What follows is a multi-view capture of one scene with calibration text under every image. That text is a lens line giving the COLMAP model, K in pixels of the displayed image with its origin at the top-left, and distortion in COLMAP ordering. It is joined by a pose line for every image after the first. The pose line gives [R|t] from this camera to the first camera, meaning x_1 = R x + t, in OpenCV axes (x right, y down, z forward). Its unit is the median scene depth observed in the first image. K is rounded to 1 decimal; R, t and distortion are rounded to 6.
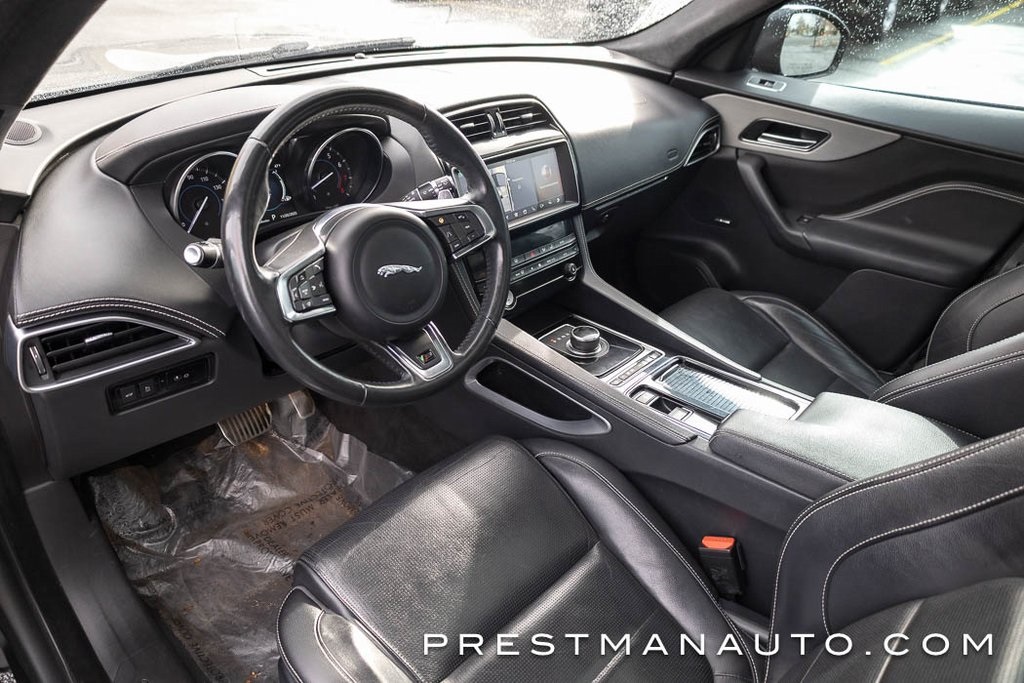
lens RADIAL K [[647.9, 0, 512.0], [0, 647.9, 341.5], [0, 0, 1]] dist [-0.013353, 0.001207]
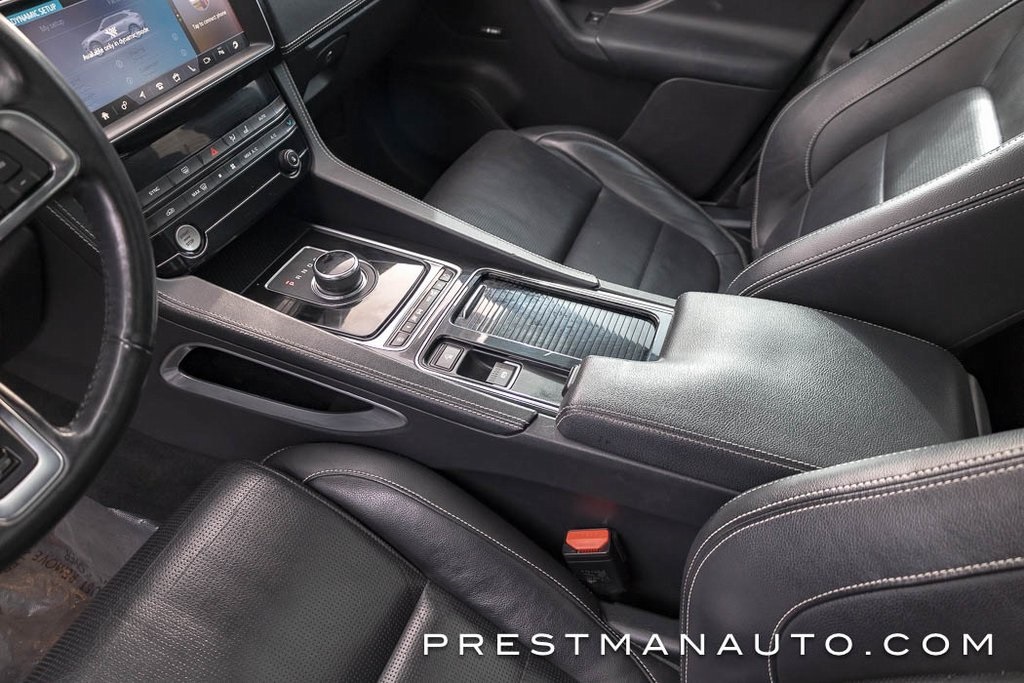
lens RADIAL K [[647.9, 0, 512.0], [0, 647.9, 341.5], [0, 0, 1]] dist [-0.013353, 0.001207]
pose [[0.929335, -0.255684, 0.266388, 0.078596], [0.173919, 0.939526, 0.295030, -0.092245], [-0.325712, -0.227852, 0.917603, 0.312637]]
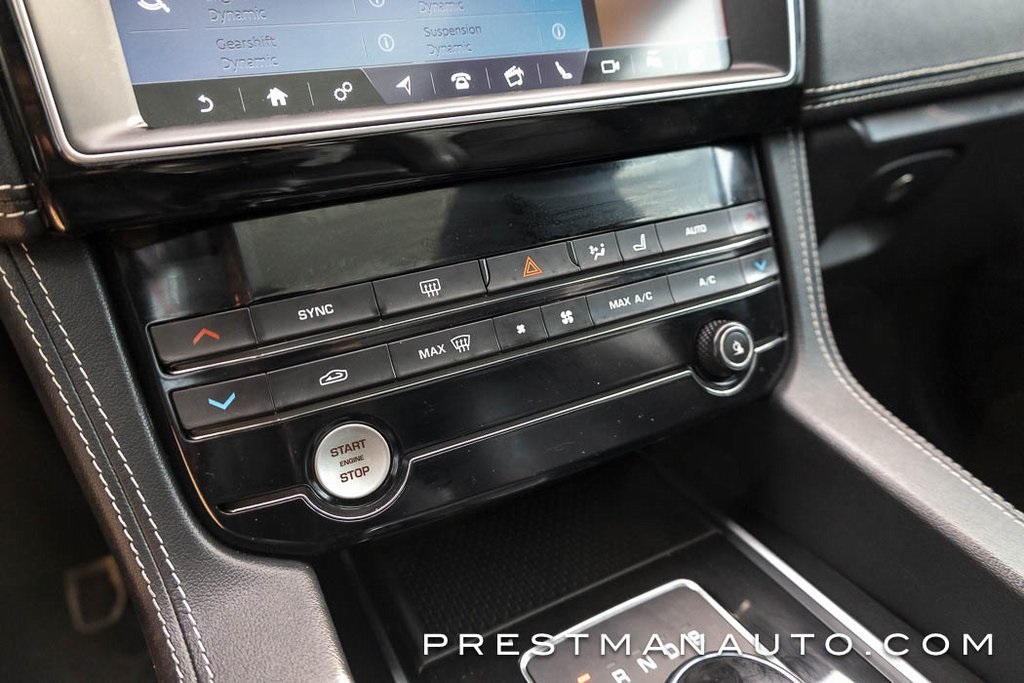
lens RADIAL K [[636.9, 0, 512.0], [0, 636.9, 341.5], [0, 0, 1]] dist [0.032403, 0.000937]
pose [[0.933253, 0.084844, -0.349057, 0.098077], [-0.112746, 0.991788, -0.060370, -0.089733], [0.341068, 0.095695, 0.935155, 0.751258]]
